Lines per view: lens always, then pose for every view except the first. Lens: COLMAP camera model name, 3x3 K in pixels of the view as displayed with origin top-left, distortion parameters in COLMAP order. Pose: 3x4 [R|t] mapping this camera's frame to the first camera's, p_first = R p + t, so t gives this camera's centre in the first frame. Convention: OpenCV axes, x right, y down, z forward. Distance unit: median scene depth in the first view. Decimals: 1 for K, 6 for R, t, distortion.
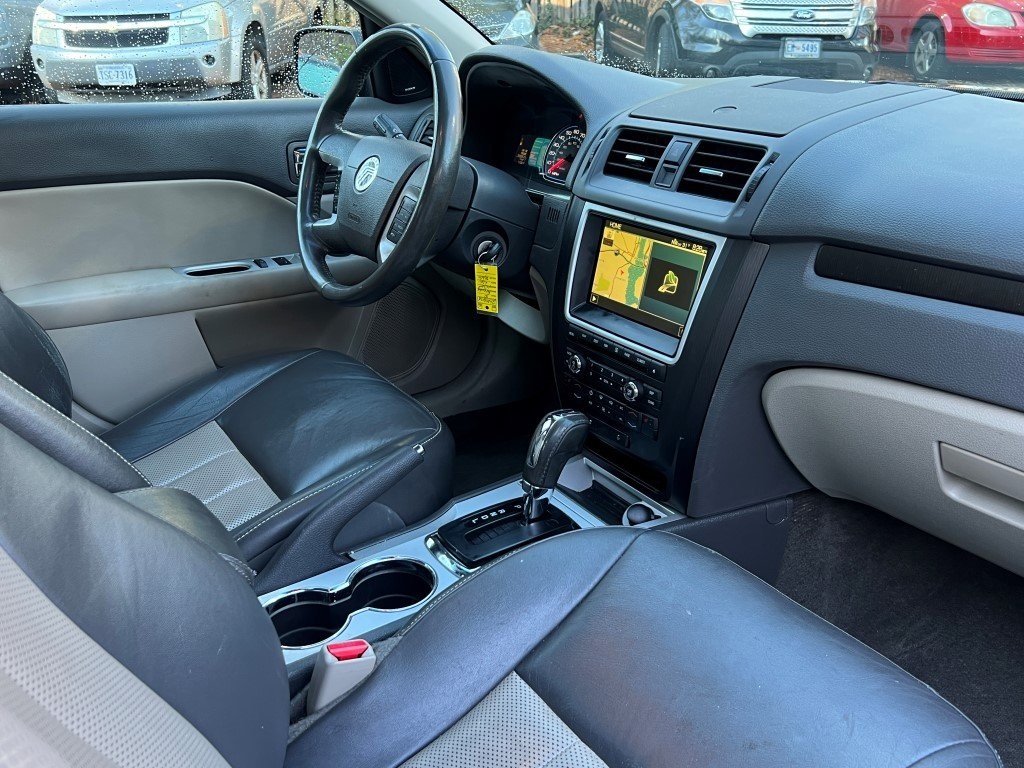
lens RADIAL K [[910.5, 0, 512.0], [0, 910.5, 384.0], [0, 0, 1]] dist [0.138267, -0.007587]
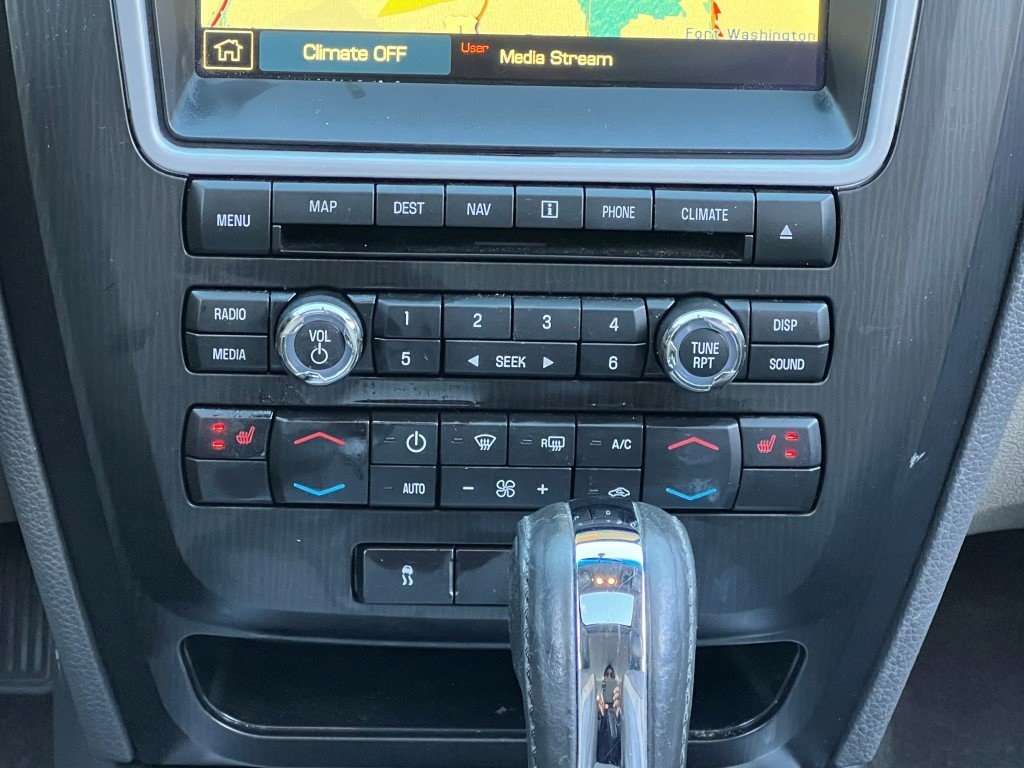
lens RADIAL K [[2969.4, 0, 512.0], [0, 2969.4, 384.0], [0, 0, 1]] dist [-0.583119, 15.981197]
pose [[0.509289, -0.264762, 0.818857, -0.511024], [0.295008, 0.947559, 0.122895, -0.089643], [-0.808453, 0.178980, 0.560688, 0.592123]]
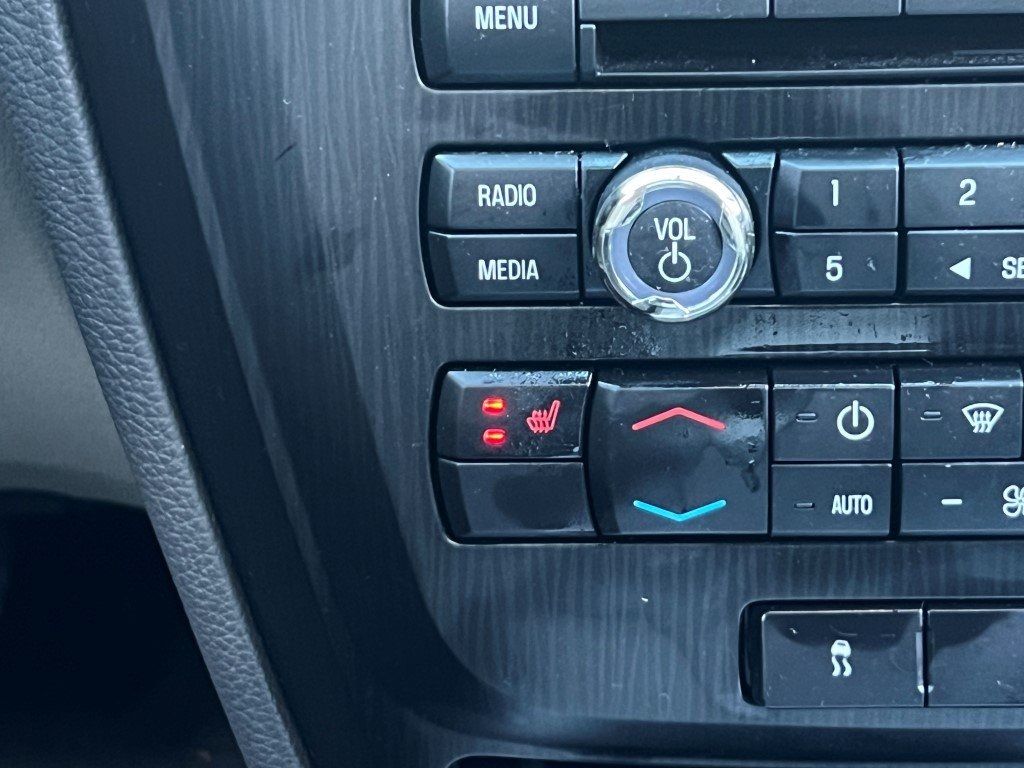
lens RADIAL K [[2545.2, 0, 512.0], [0, 2545.2, 384.0], [0, 0, 1]] dist [-0.002174, 0.197412]
pose [[0.596995, -0.294988, 0.746043, -0.200795], [0.334707, 0.936726, 0.102547, -0.047240], [-0.729087, 0.188486, 0.657955, 0.838305]]
